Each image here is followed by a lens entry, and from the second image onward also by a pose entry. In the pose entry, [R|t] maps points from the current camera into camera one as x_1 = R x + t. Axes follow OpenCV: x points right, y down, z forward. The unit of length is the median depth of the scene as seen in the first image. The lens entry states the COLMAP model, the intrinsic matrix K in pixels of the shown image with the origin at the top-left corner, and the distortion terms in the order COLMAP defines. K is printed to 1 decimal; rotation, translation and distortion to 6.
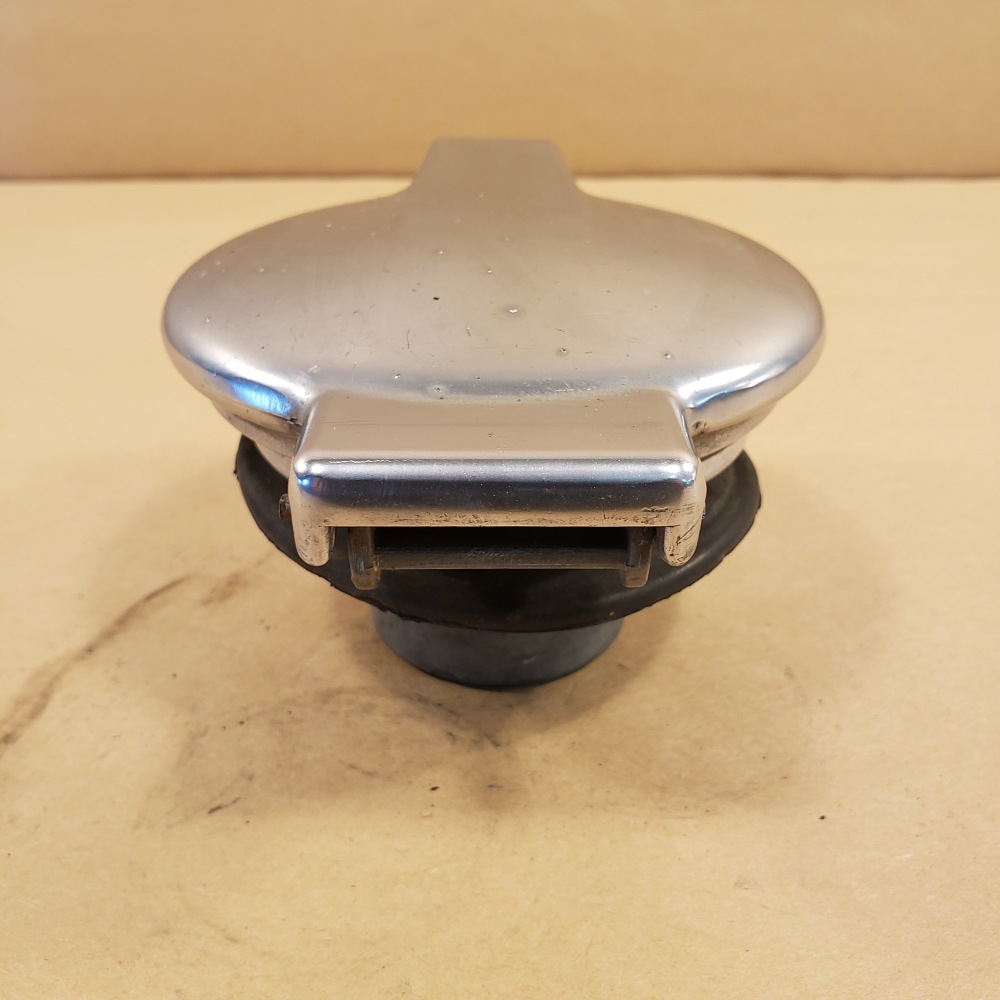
lens RADIAL K [[1122.4, 0, 499.0], [0, 1122.4, 492.6], [0, 0, 1]] dist [-0.048509, 0.000000]
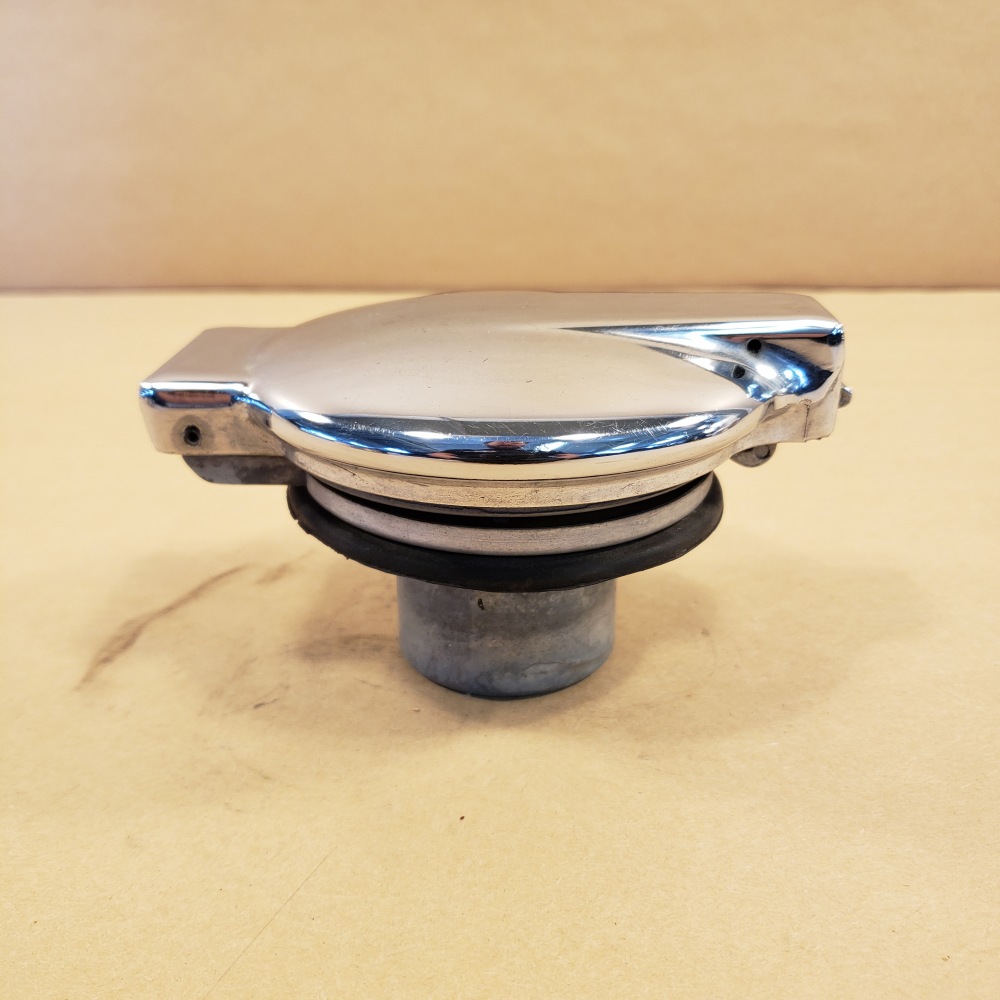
lens RADIAL K [[1122.4, 0, 505.8], [0, 1122.4, 456.1], [0, 0, 1]] dist [-0.048509, 0.000000]
pose [[0.998876, 0.009872, -0.046355, 0.103578], [-0.016632, 0.988880, -0.147782, 0.183363], [0.044381, 0.148387, 0.987933, -0.367982]]
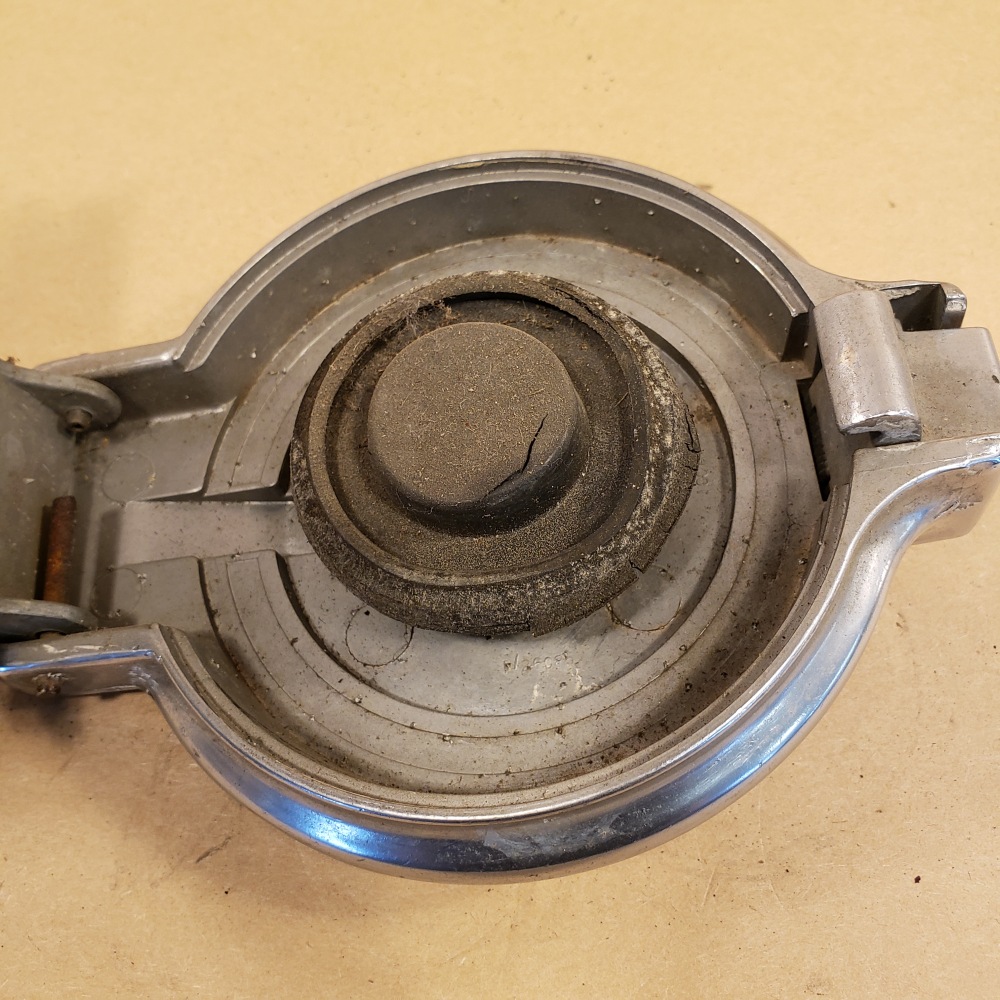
lens RADIAL K [[1122.4, 0, 511.0], [0, 1122.4, 484.4], [0, 0, 1]] dist [-0.048509, 0.000000]
pose [[0.999881, 0.010901, -0.010950, -0.014210], [-0.002960, 0.830704, 0.556707, -0.430767], [0.015165, -0.556608, 0.830637, 0.461741]]
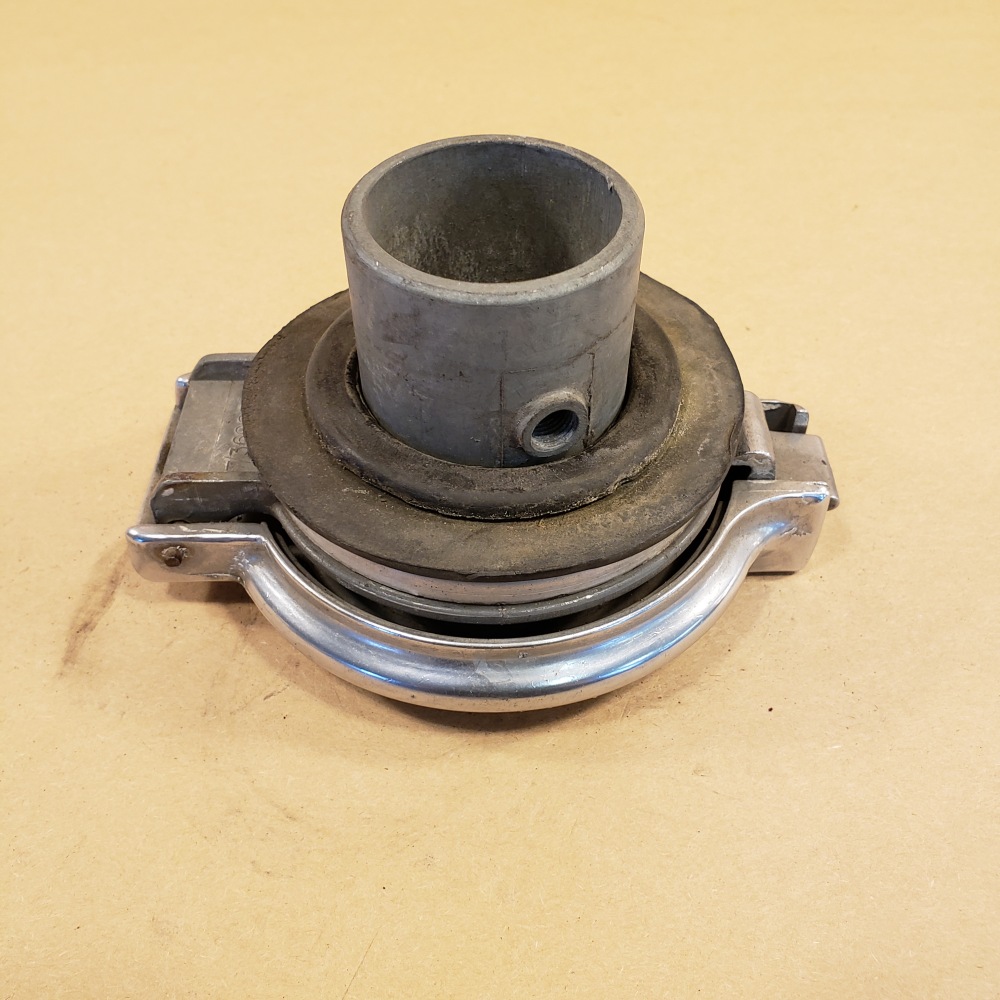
lens RADIAL K [[1122.4, 0, 497.0], [0, 1122.4, 467.0], [0, 0, 1]] dist [-0.048509, 0.000000]
pose [[0.999950, 0.009830, -0.002029, -0.007261], [-0.008875, 0.960316, 0.278774, -0.298426], [0.004689, -0.278742, 0.960355, -0.094863]]
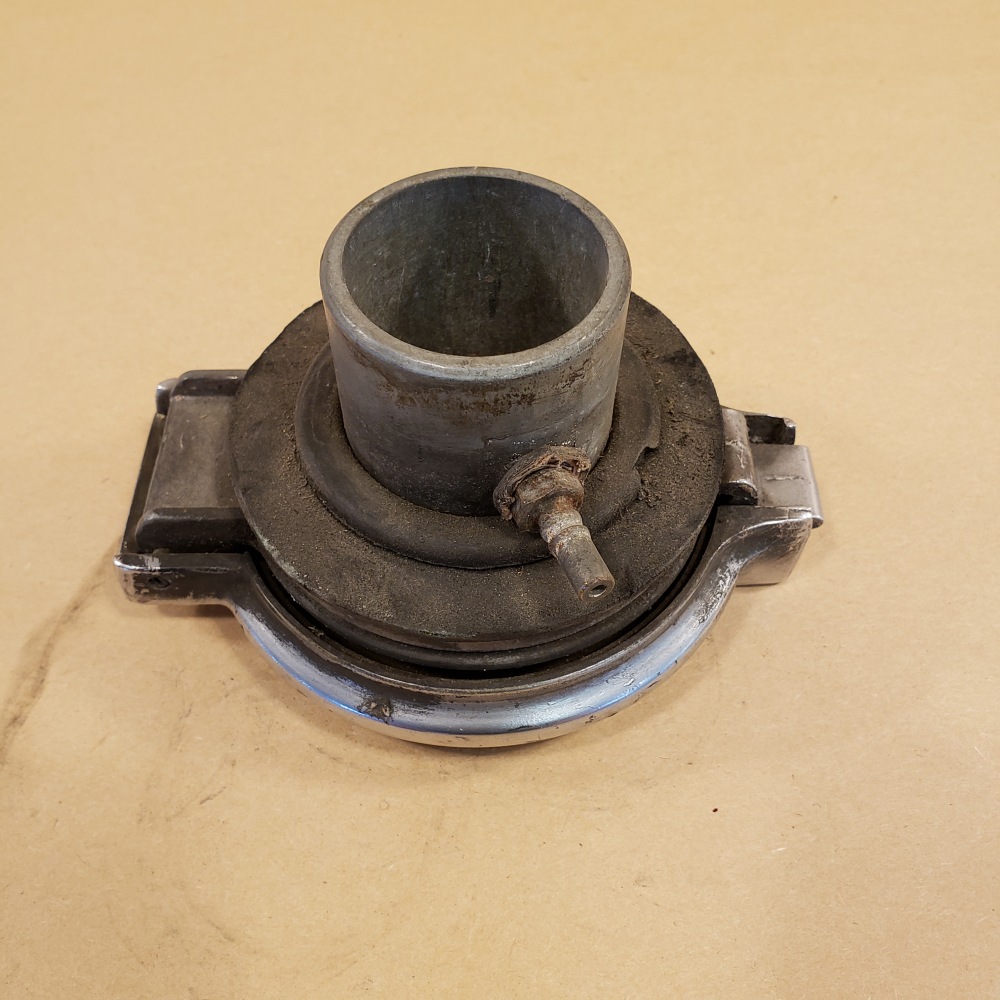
lens RADIAL K [[1122.4, 0, 508.4], [0, 1122.4, 481.7], [0, 0, 1]] dist [-0.048509, 0.000000]
pose [[0.999788, 0.003702, 0.020248, 0.042167], [-0.011791, 0.909287, 0.416003, -0.524240], [-0.016871, -0.416154, 0.909138, 0.061513]]
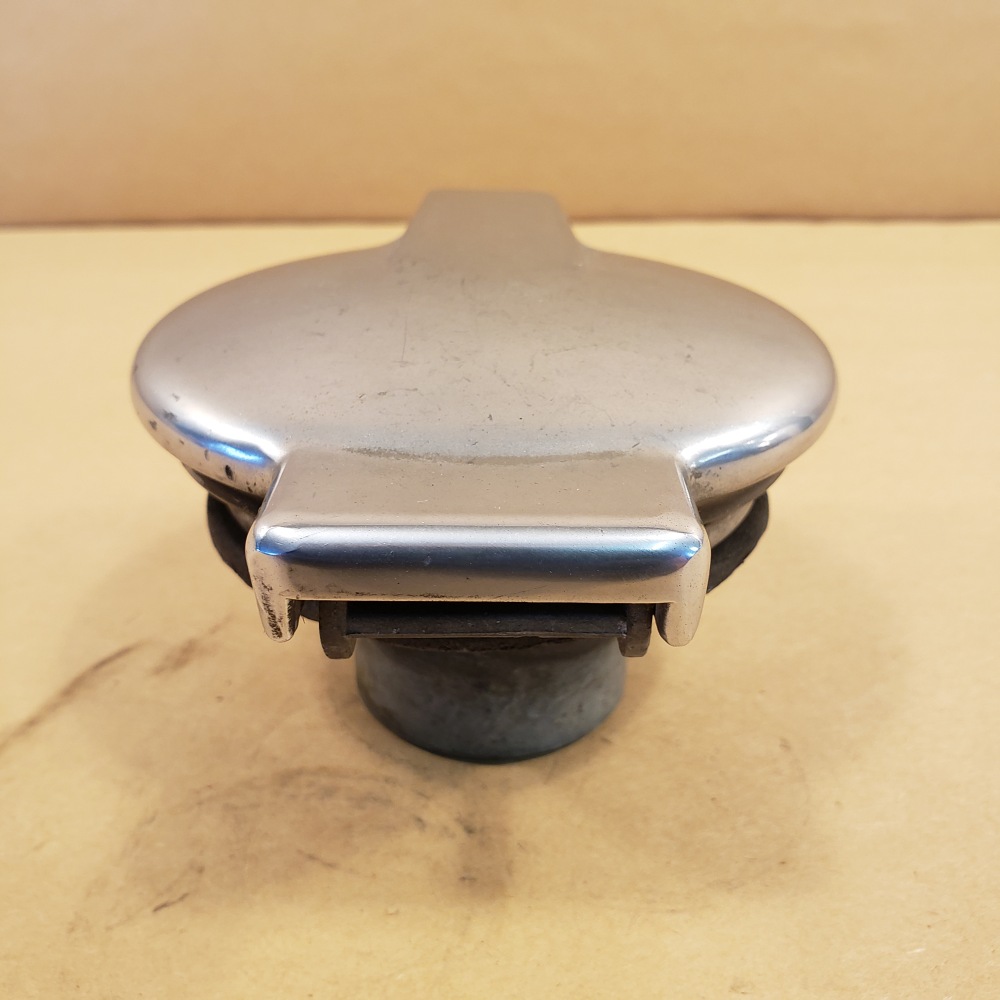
lens RADIAL K [[1122.4, 0, 502.9], [0, 1122.4, 497.2], [0, 0, 1]] dist [-0.048509, 0.000000]
pose [[0.999827, -0.009151, 0.016218, 0.013886], [0.009715, 0.999340, -0.035009, -0.016781], [-0.015887, 0.035160, 0.999255, 0.079446]]
